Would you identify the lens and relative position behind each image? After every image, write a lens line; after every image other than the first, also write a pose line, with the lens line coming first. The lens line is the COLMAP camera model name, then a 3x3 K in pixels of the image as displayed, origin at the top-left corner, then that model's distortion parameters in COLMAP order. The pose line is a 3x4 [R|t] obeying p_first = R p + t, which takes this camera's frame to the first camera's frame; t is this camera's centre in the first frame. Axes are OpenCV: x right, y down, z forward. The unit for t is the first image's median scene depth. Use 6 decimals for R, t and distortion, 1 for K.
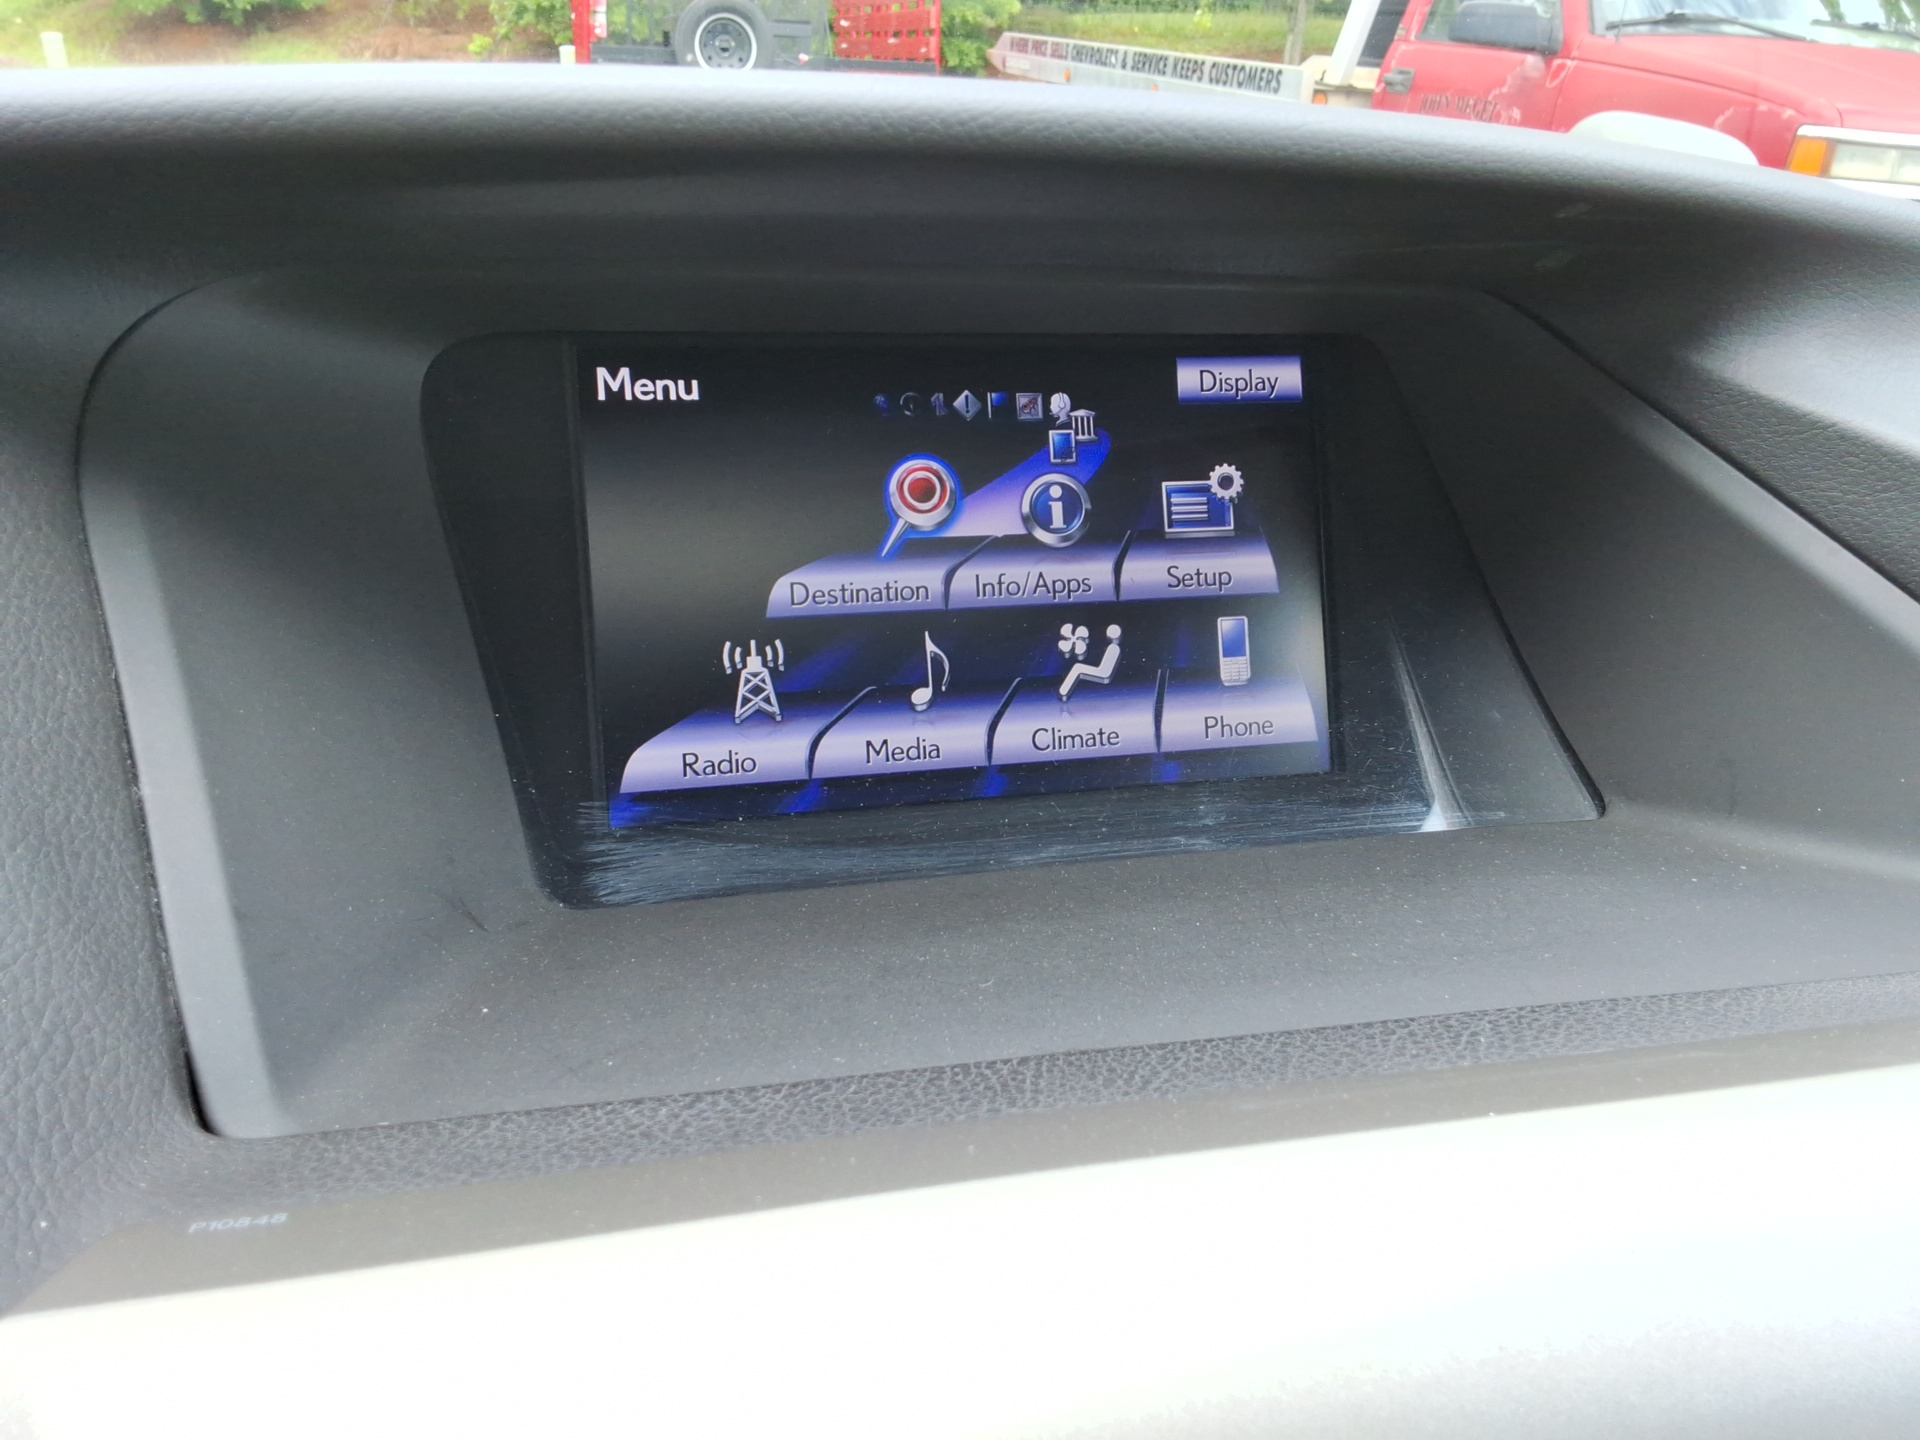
lens RADIAL K [[1564.1, 0, 980.2], [0, 1564.1, 707.2], [0, 0, 1]] dist [0.129557, -0.225814]
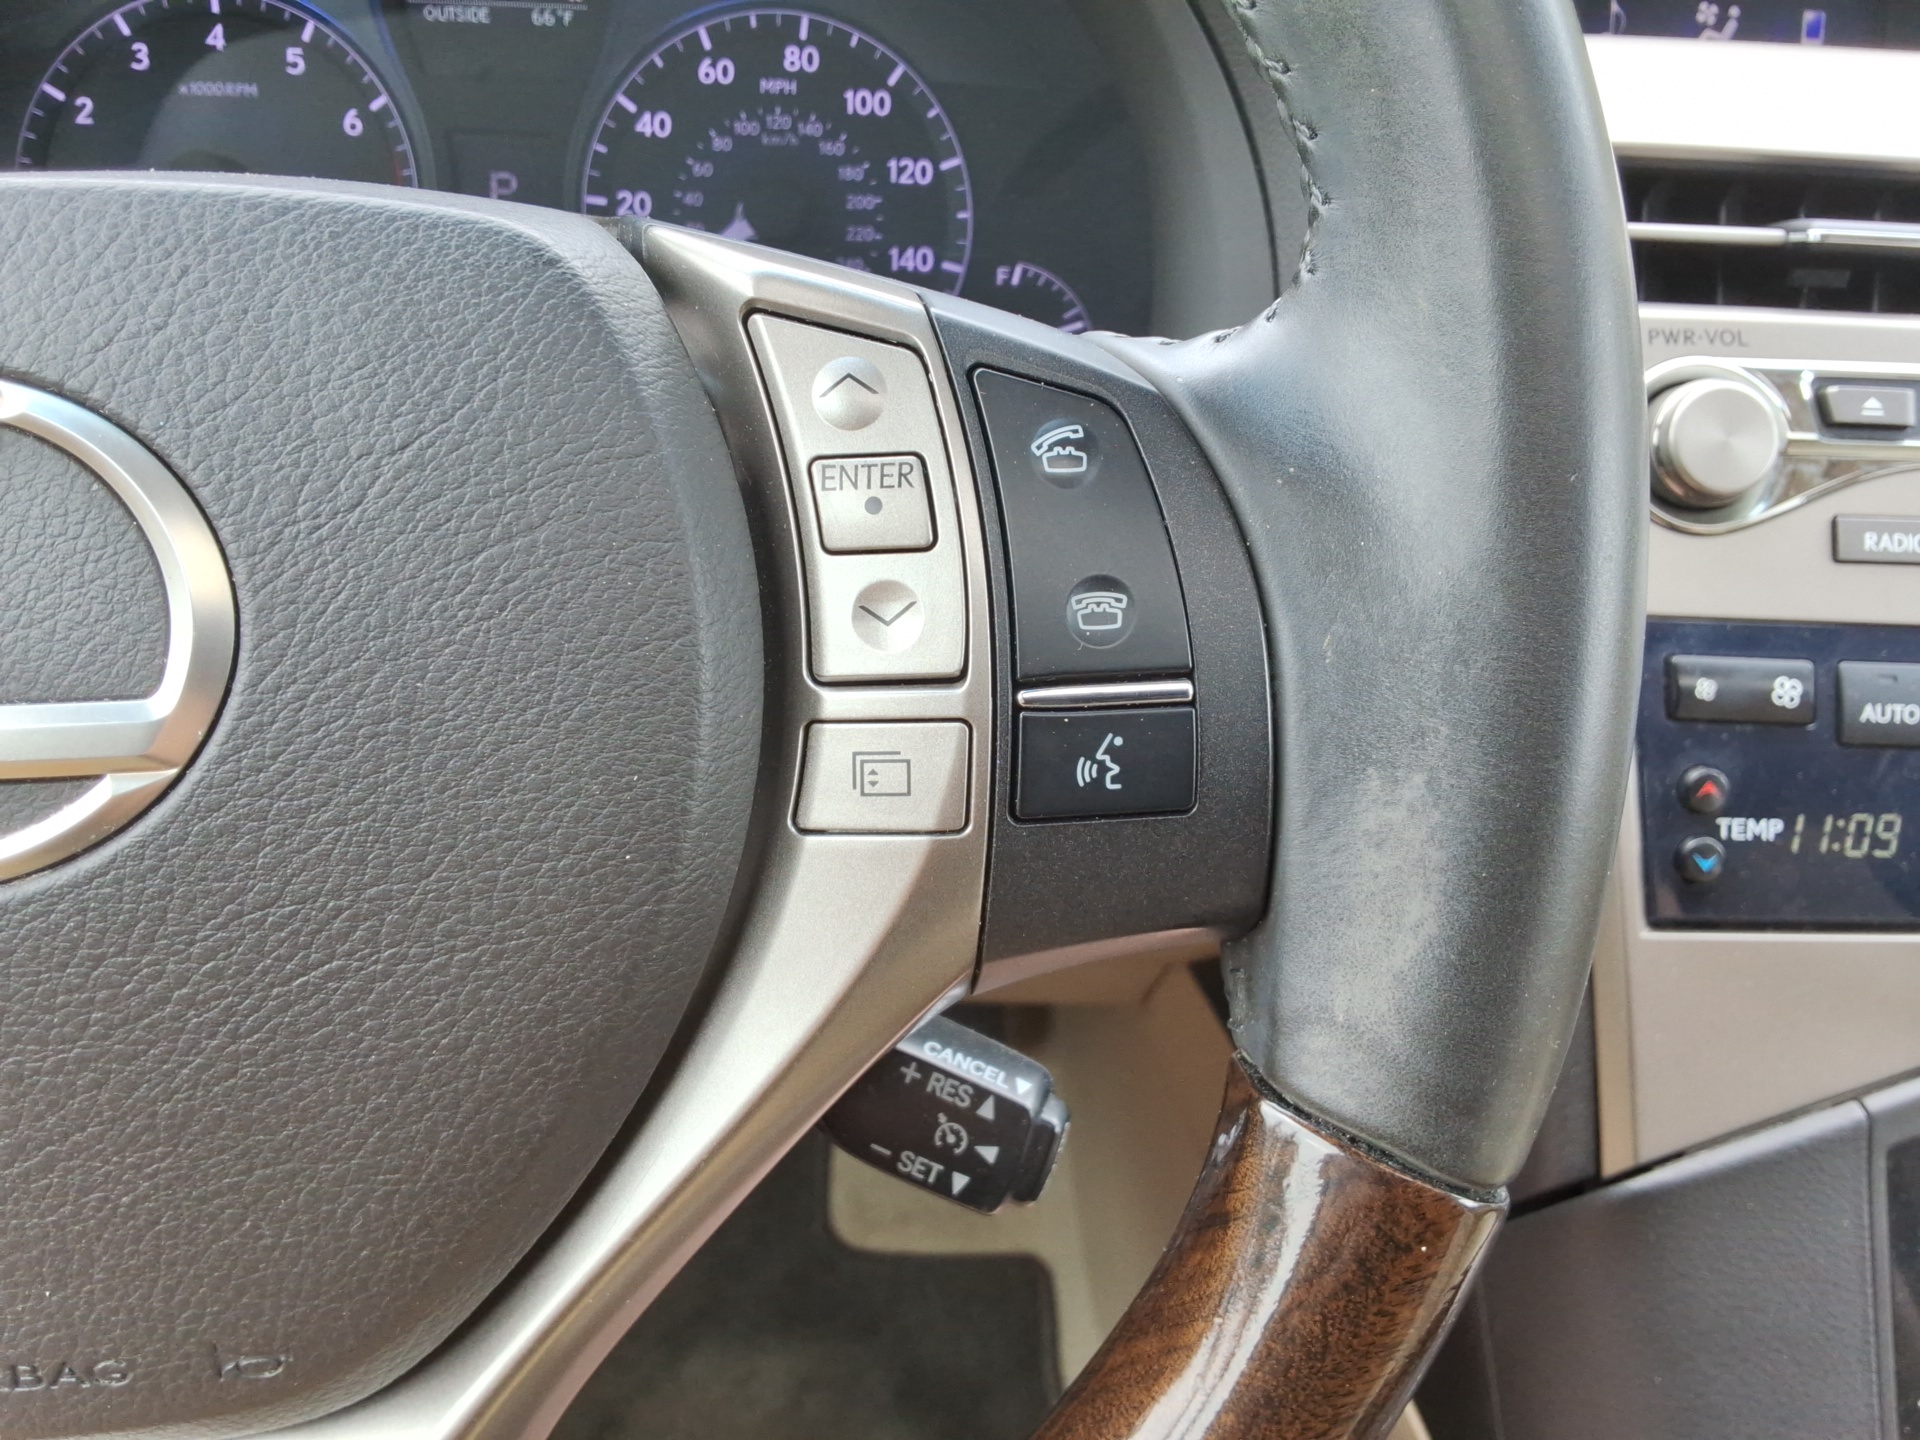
lens RADIAL K [[1609.3, 0, 973.4], [0, 1609.3, 708.3], [0, 0, 1]] dist [0.137006, -0.263536]
pose [[0.978070, 0.116681, -0.172525, -0.283062], [-0.090881, 0.984415, 0.150556, 0.446206], [0.187403, -0.131575, 0.973431, -0.754756]]
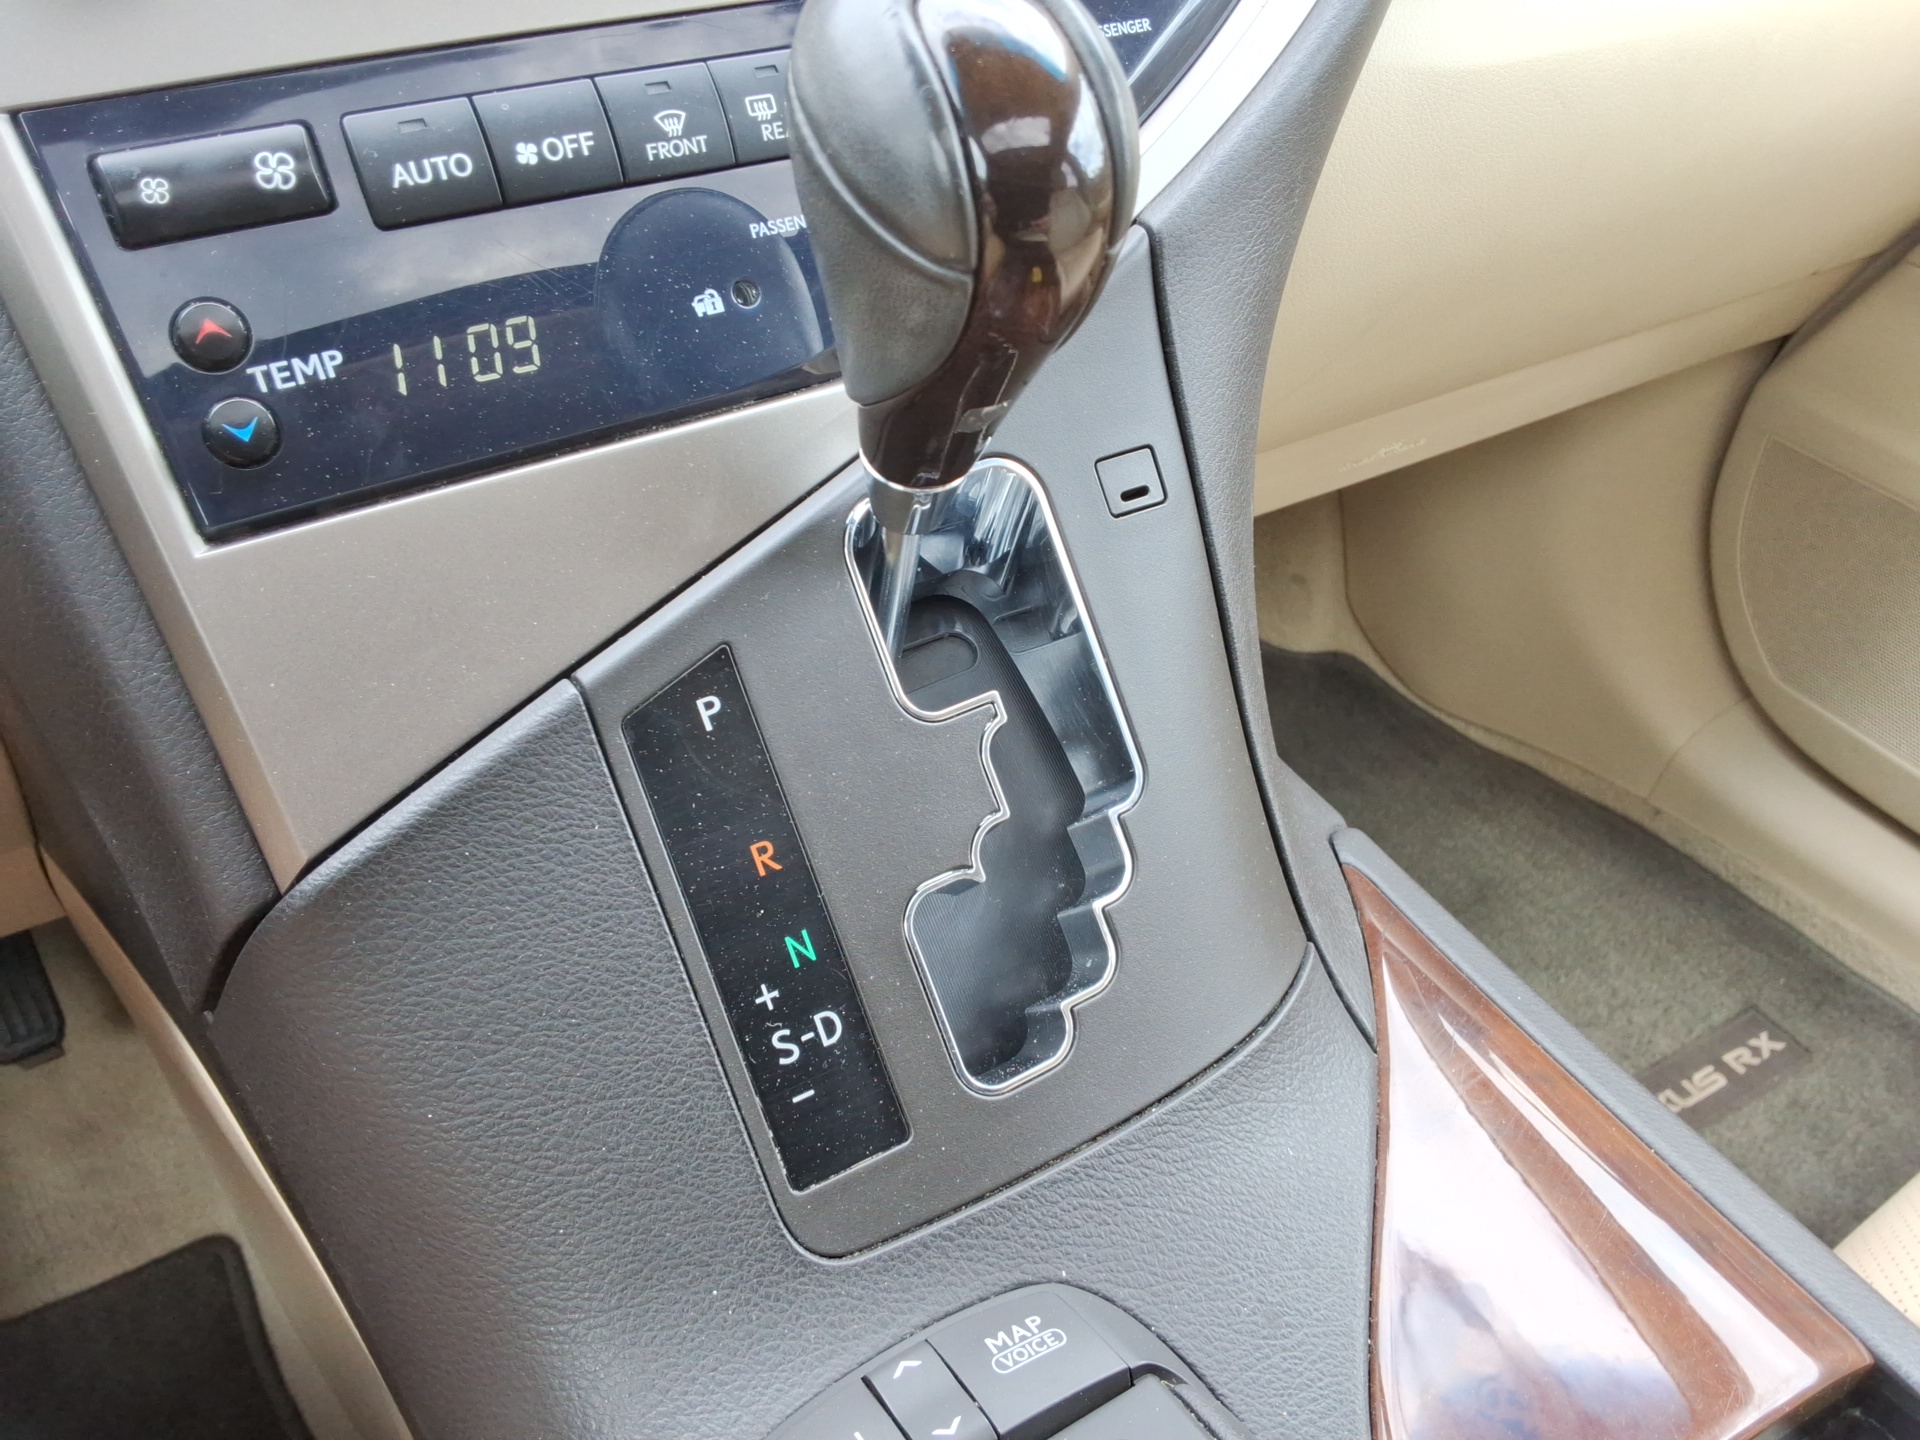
lens RADIAL K [[1564.1, 0, 980.2], [0, 1564.1, 707.2], [0, 0, 1]] dist [0.129557, -0.225814]
pose [[0.947277, -0.216082, 0.236590, 0.077642], [0.150441, 0.951876, 0.267020, 0.612695], [-0.282903, -0.217349, 0.934198, -0.494279]]
